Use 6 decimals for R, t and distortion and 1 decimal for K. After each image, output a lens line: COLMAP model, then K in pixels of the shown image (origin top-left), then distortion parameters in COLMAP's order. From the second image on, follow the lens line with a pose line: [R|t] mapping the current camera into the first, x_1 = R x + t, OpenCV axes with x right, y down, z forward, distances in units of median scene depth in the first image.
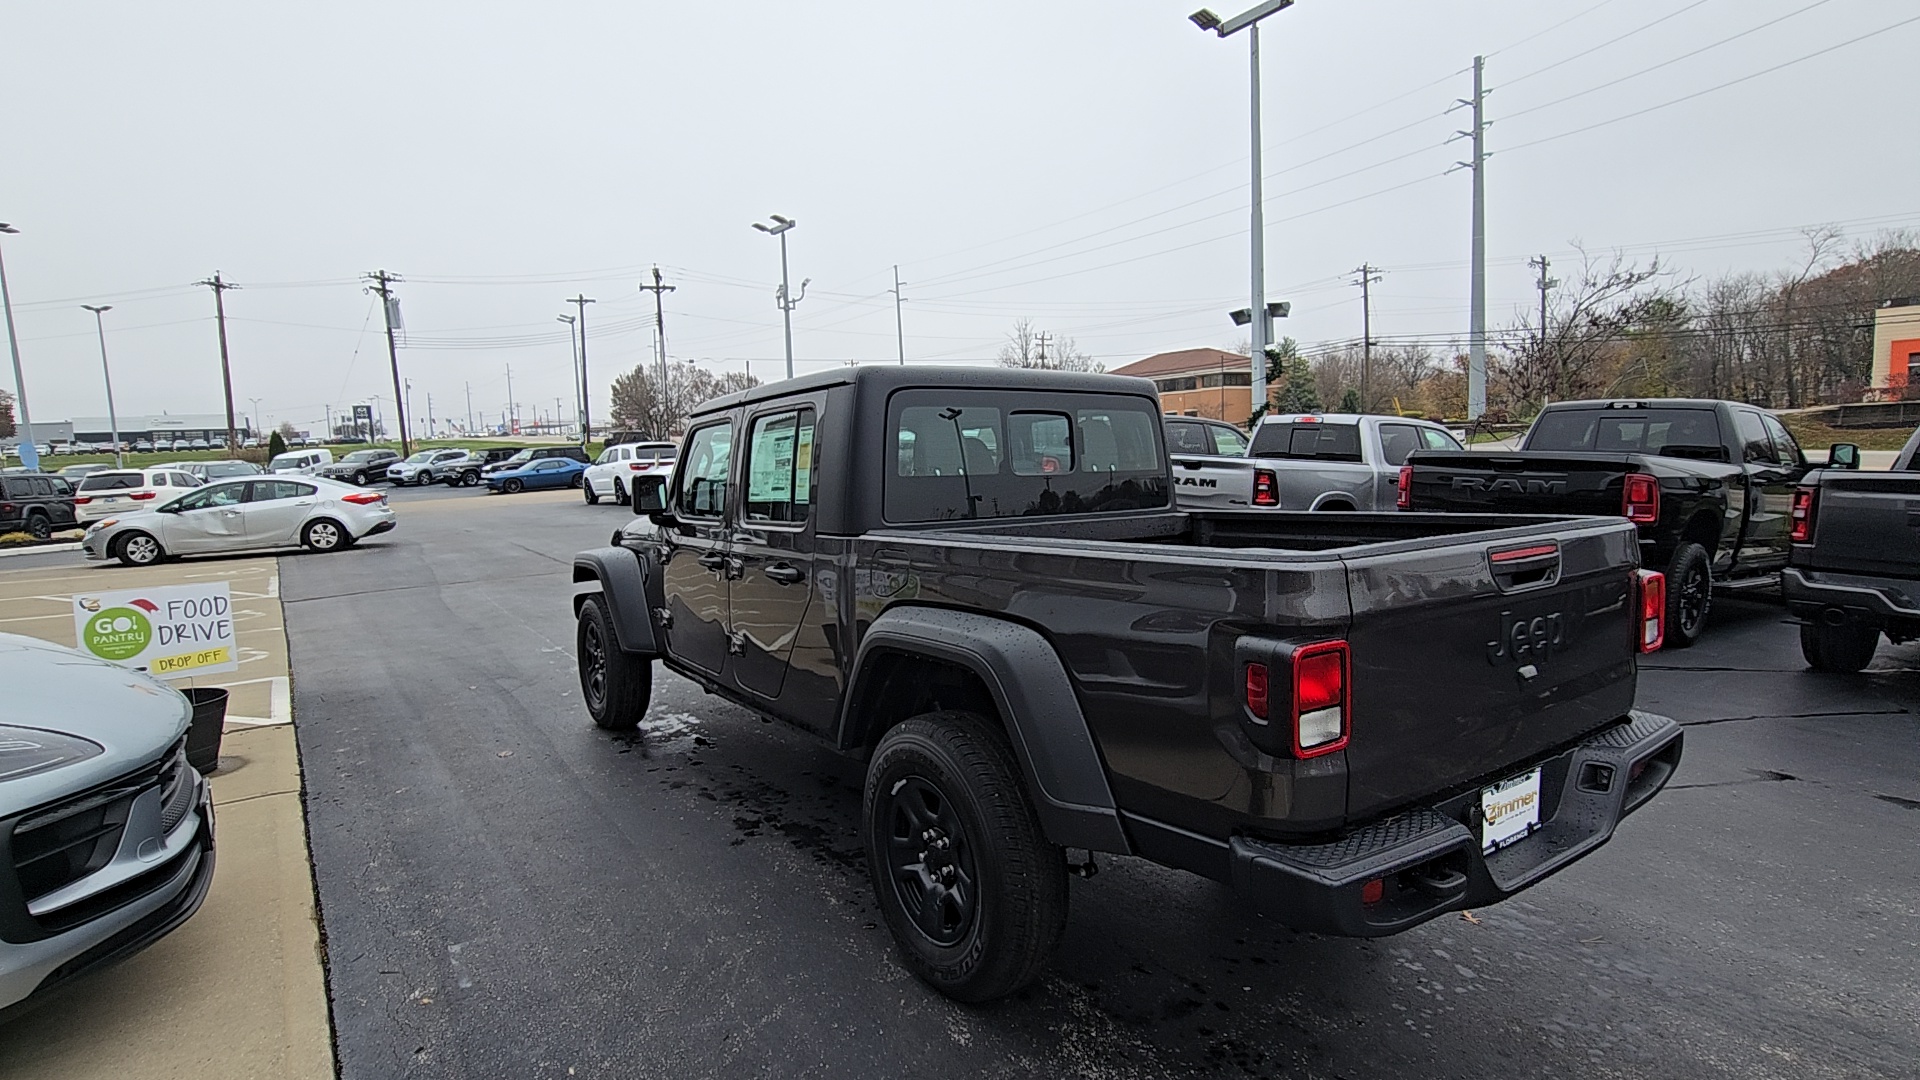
lens RADIAL K [[965.4, 0, 954.2], [0, 965.4, 544.5], [0, 0, 1]] dist [0.000466, -0.000860]
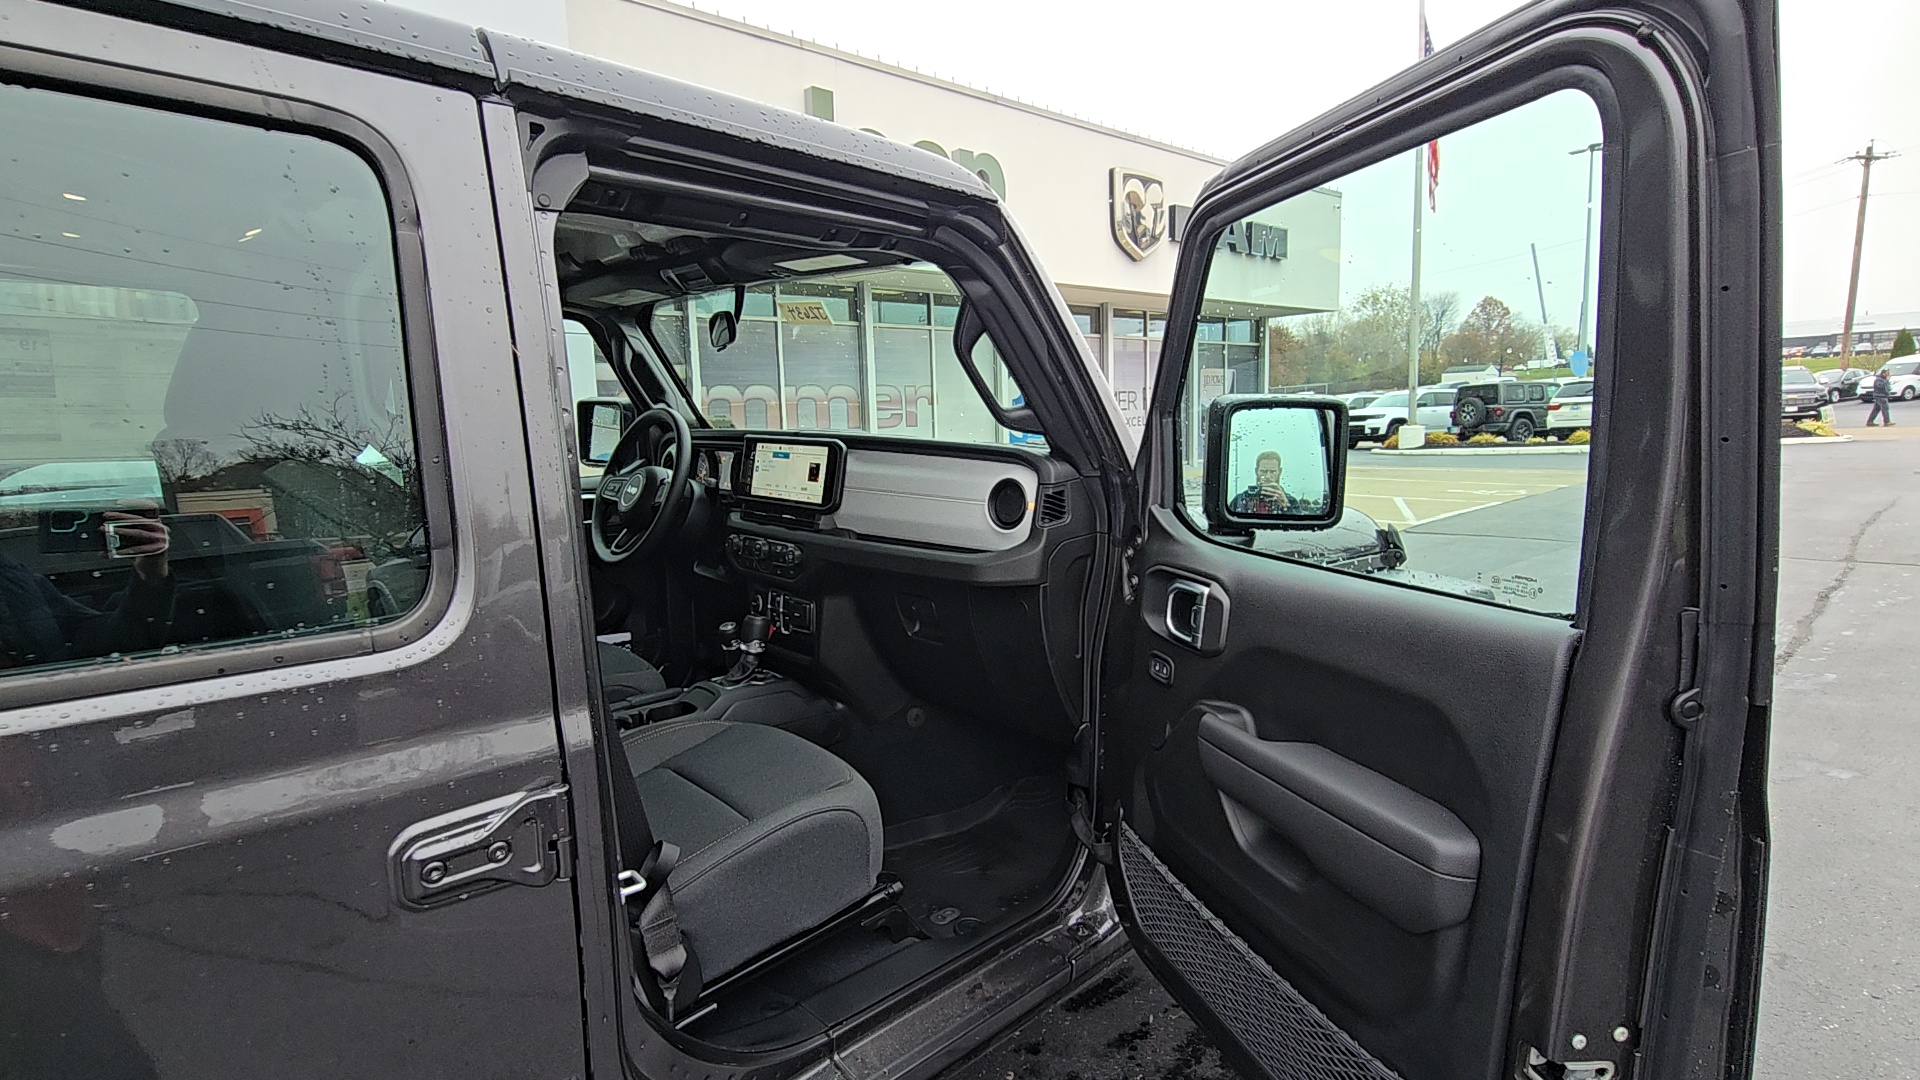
lens RADIAL K [[965.4, 0, 947.5], [0, 965.4, 548.9], [0, 0, 1]] dist [0.000466, -0.000860]
pose [[0.126275, 0.174880, -0.976459, 0.033144], [-0.076993, 0.983097, 0.166112, -0.010524], [0.989003, 0.054204, 0.137605, 0.126337]]
